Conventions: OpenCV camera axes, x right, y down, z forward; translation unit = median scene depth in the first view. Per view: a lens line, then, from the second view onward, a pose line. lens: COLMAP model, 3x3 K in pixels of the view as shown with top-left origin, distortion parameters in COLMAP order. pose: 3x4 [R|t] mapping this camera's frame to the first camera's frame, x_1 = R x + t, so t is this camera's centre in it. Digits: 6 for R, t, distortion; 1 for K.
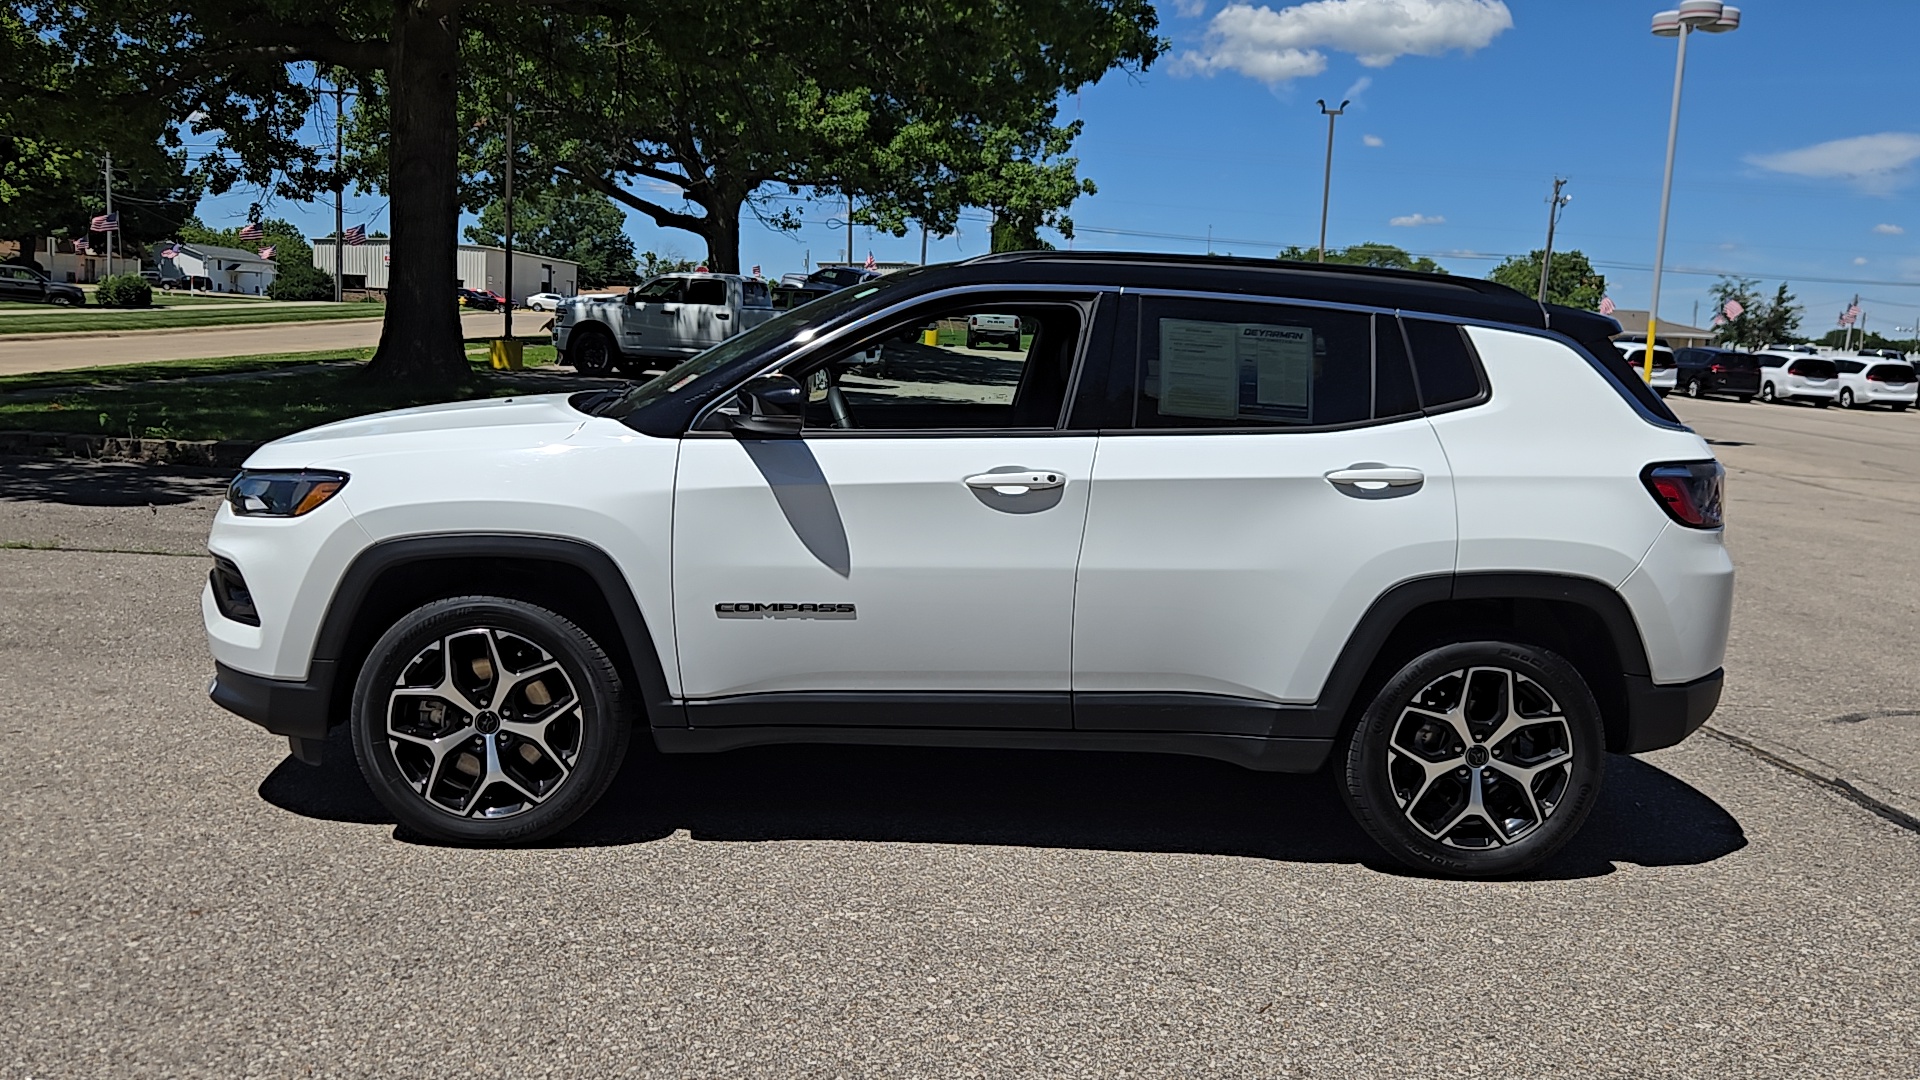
lens RADIAL K [[1608.5, 0, 952.9], [0, 1608.5, 535.7], [0, 0, 1]] dist [0.005590, -0.000558]
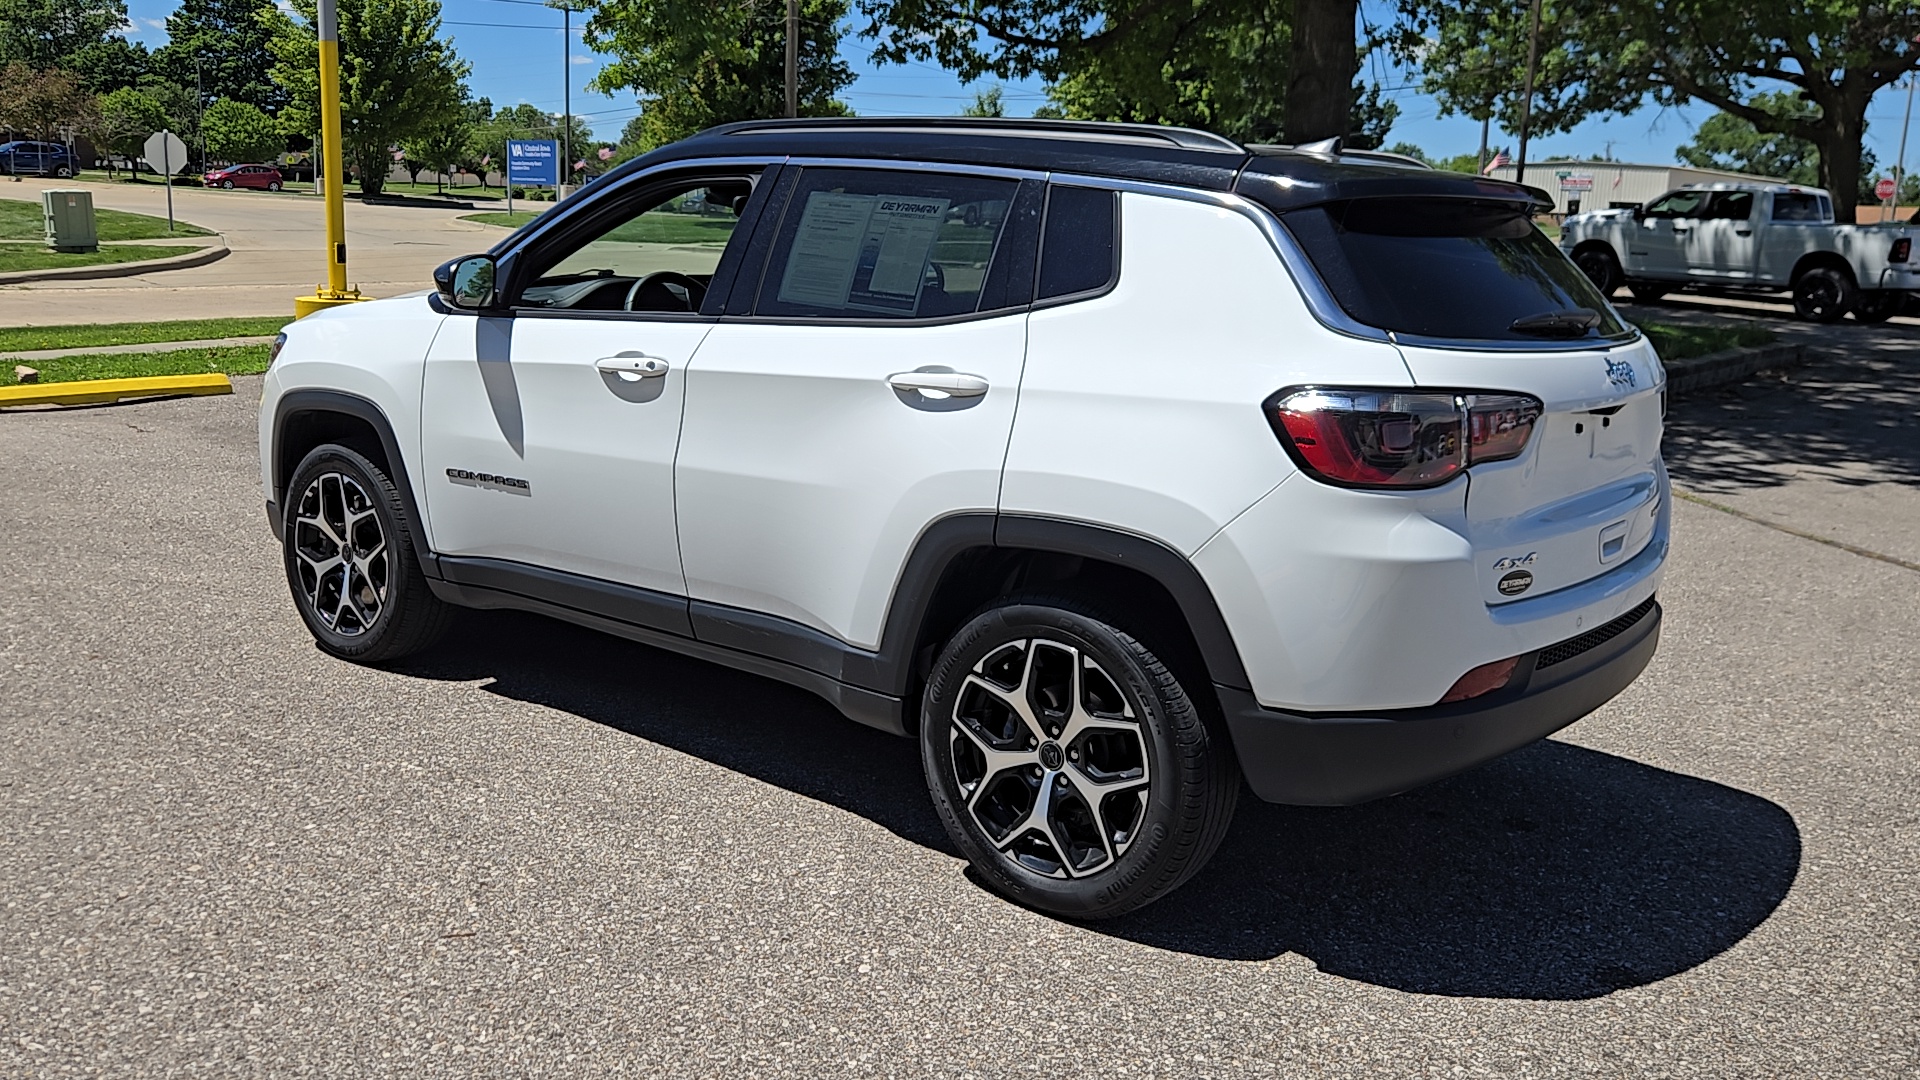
lens RADIAL K [[1608.5, 0, 946.2], [0, 1608.5, 534.7], [0, 0, 1]] dist [0.005590, -0.000558]
pose [[0.753248, 0.112203, -0.648096, 0.780703], [-0.083871, 0.993684, 0.074554, -0.021242], [0.652368, -0.001801, 0.757900, 0.388059]]
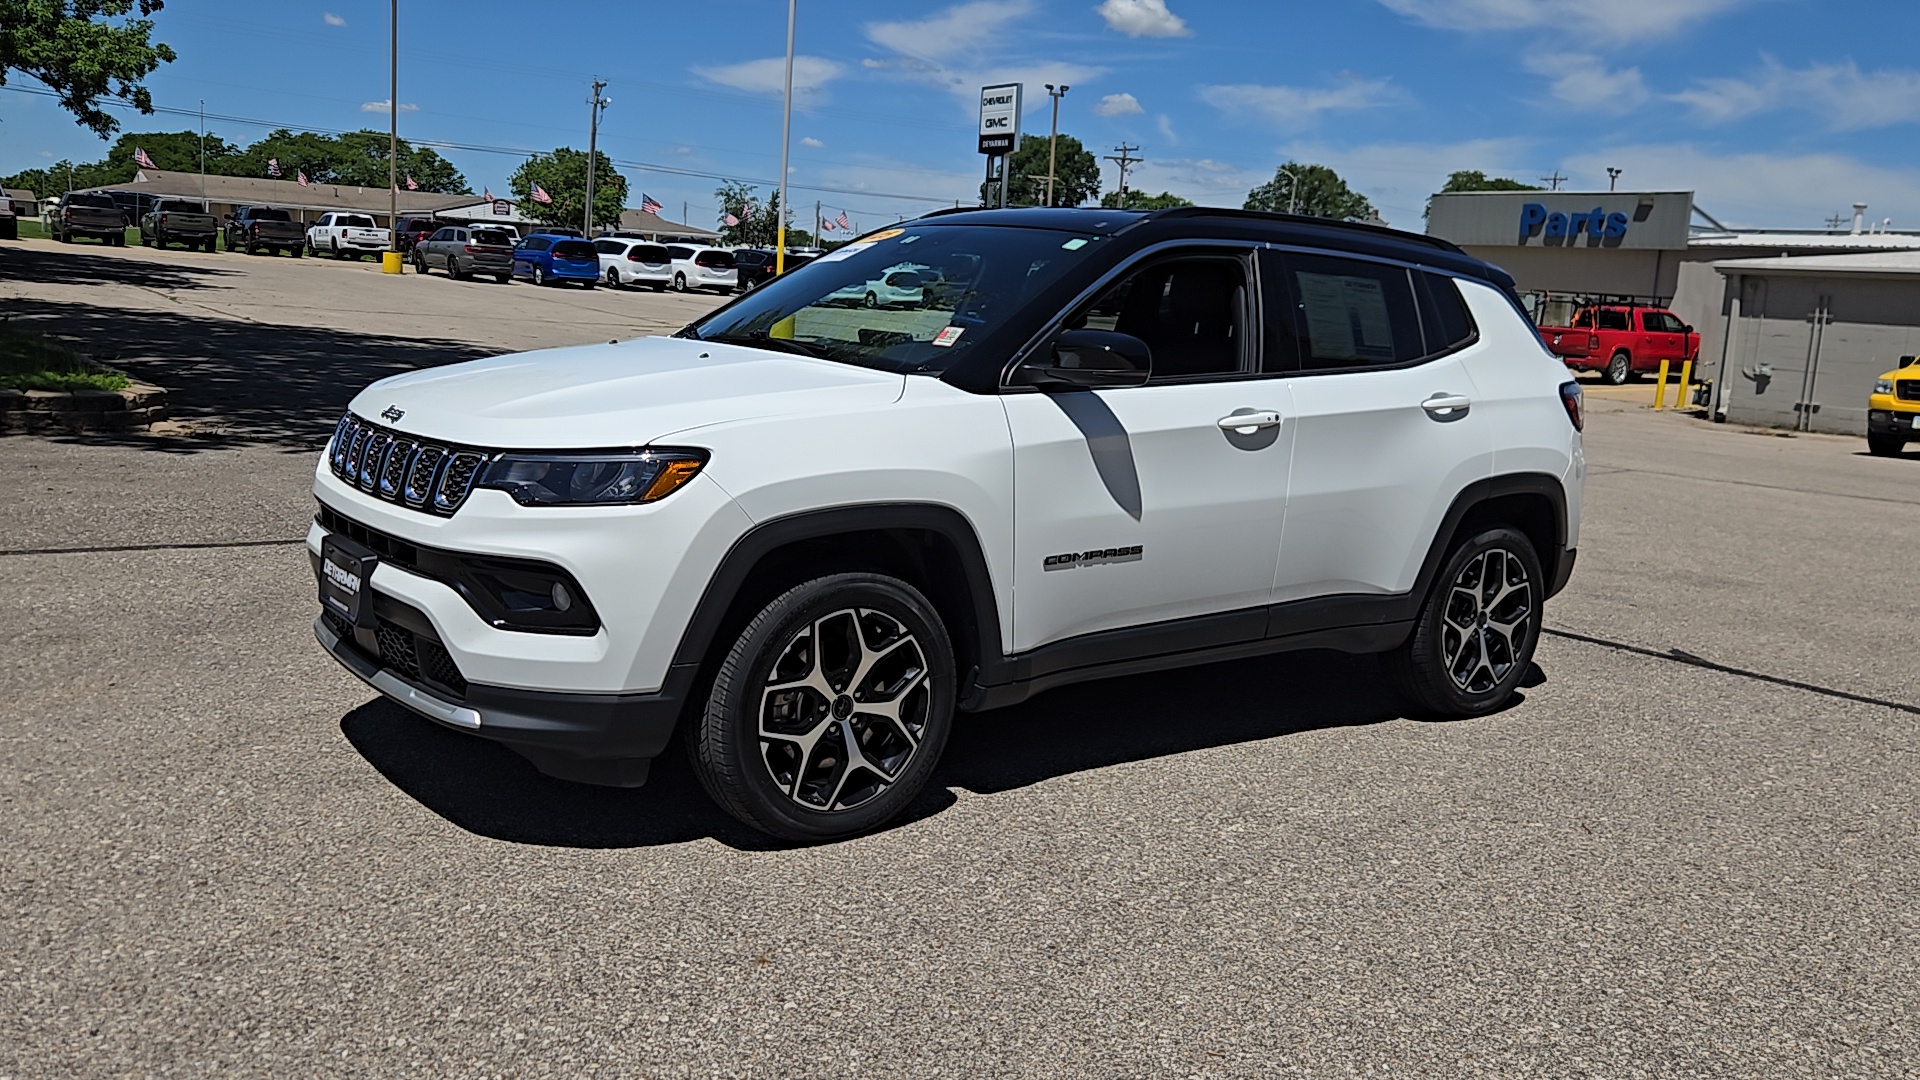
lens RADIAL K [[1608.5, 0, 956.3], [0, 1608.5, 541.6], [0, 0, 1]] dist [0.005590, -0.000558]
pose [[0.817430, -0.088906, 0.569126, -0.740220], [0.049348, 0.995193, 0.084587, -0.053575], [-0.573910, -0.041059, 0.817888, 0.200854]]
